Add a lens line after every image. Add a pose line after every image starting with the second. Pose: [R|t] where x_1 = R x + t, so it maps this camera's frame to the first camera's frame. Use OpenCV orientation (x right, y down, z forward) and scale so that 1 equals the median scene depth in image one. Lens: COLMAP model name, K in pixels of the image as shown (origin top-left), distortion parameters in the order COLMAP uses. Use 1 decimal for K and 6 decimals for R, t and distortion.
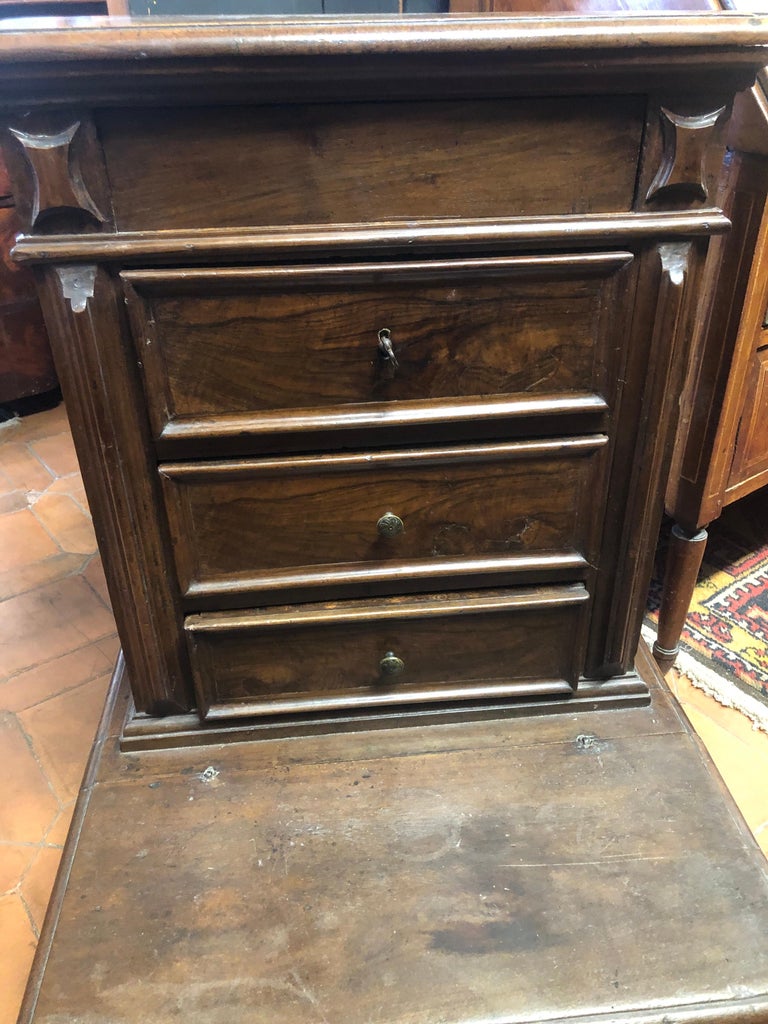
lens RADIAL K [[852.2, 0, 392.7], [0, 852.2, 512.7], [0, 0, 1]] dist [-0.006901, 0.021281]
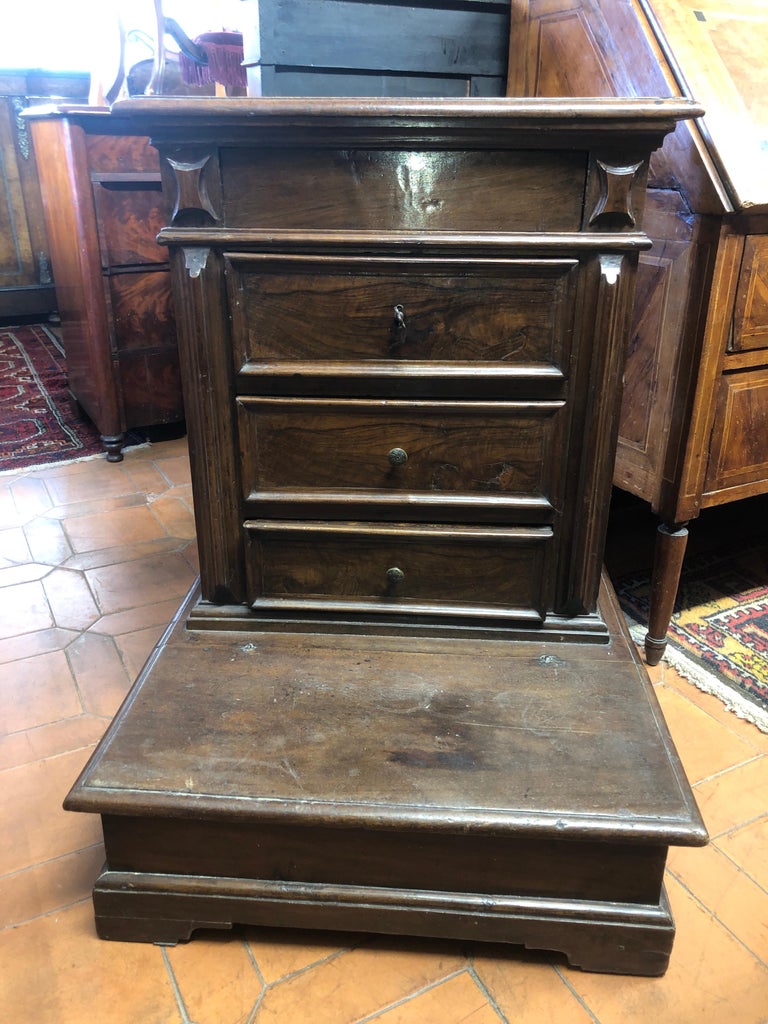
lens RADIAL K [[852.2, 0, 388.5], [0, 852.2, 509.3], [0, 0, 1]] dist [-0.006901, 0.021281]
pose [[0.986860, 0.079824, -0.140482, 0.177172], [-0.098961, 0.985894, -0.134979, 0.278720], [0.127725, 0.147107, 0.980839, -0.308600]]
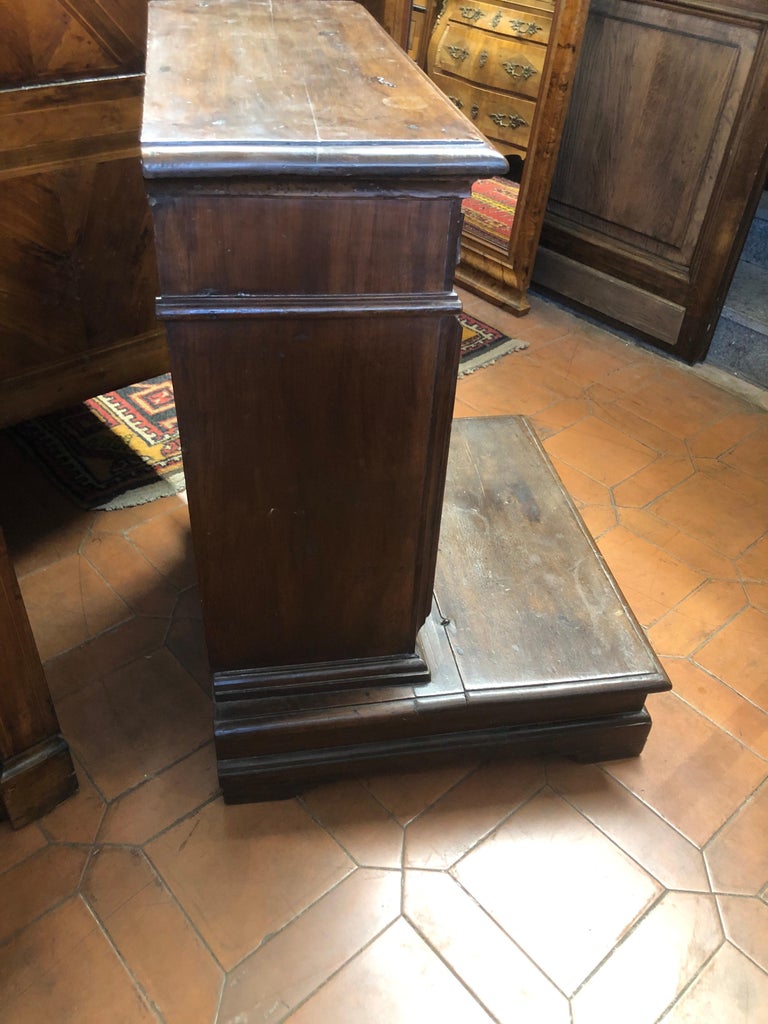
lens RADIAL K [[852.2, 0, 389.8], [0, 852.2, 508.2], [0, 0, 1]] dist [-0.006901, 0.021281]
pose [[-0.083464, -0.626473, 0.774961, -1.258084], [0.482010, 0.655268, 0.581627, -0.706792], [-0.872181, 0.422084, 0.247275, 0.731030]]
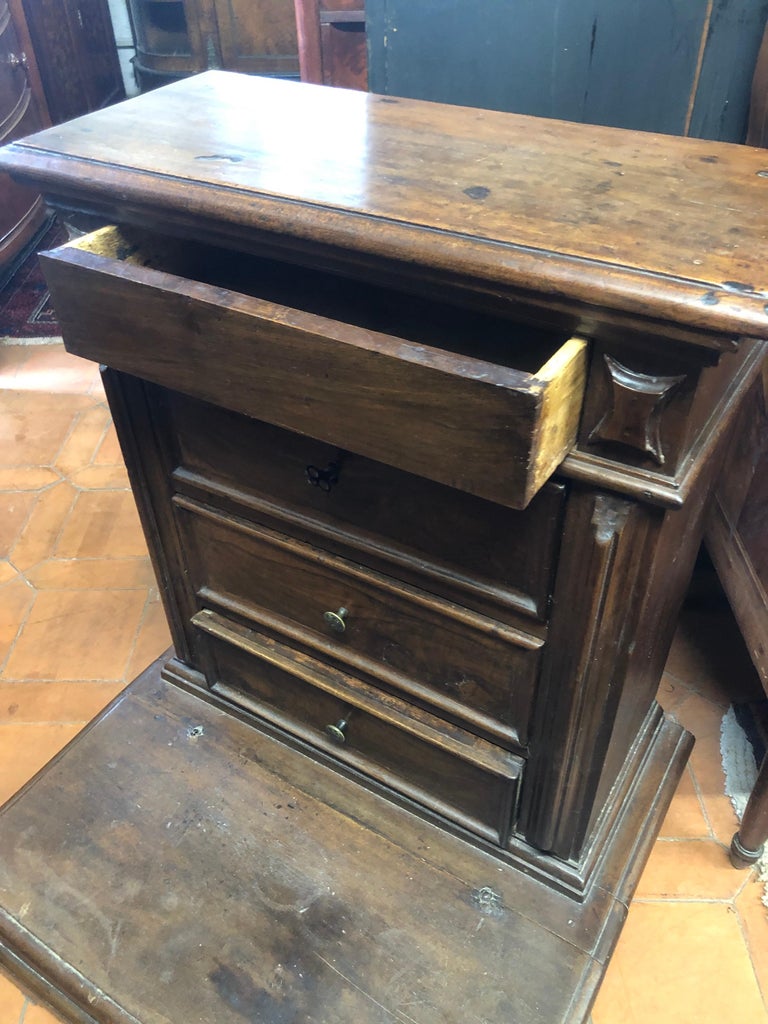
lens RADIAL K [[852.2, 0, 388.8], [0, 852.2, 505.3], [0, 0, 1]] dist [-0.006901, 0.021281]
pose [[0.792923, 0.384935, -0.472332, 0.486012], [-0.308289, 0.922082, 0.233928, -0.384356], [0.525576, -0.039873, 0.849812, 0.153139]]
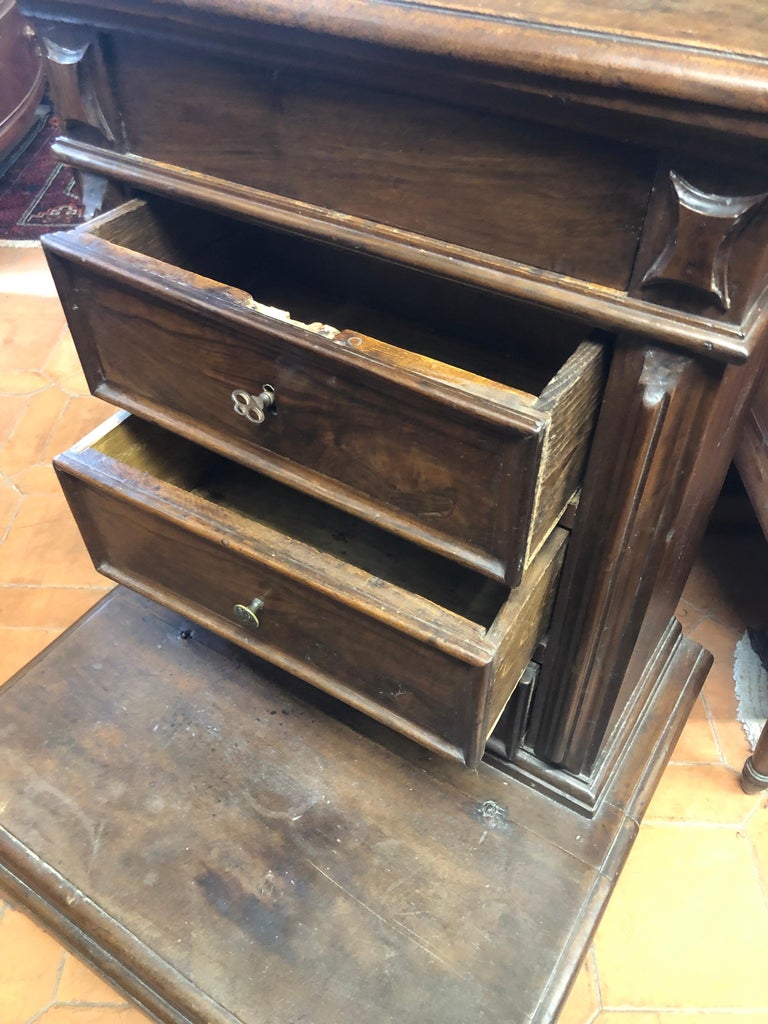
lens RADIAL K [[852.2, 0, 386.4], [0, 852.2, 508.7], [0, 0, 1]] dist [-0.006901, 0.021281]
pose [[0.780630, 0.439723, -0.444140, 0.462237], [-0.336962, 0.894614, 0.293465, -0.290276], [0.526377, -0.079430, 0.846533, 0.216053]]
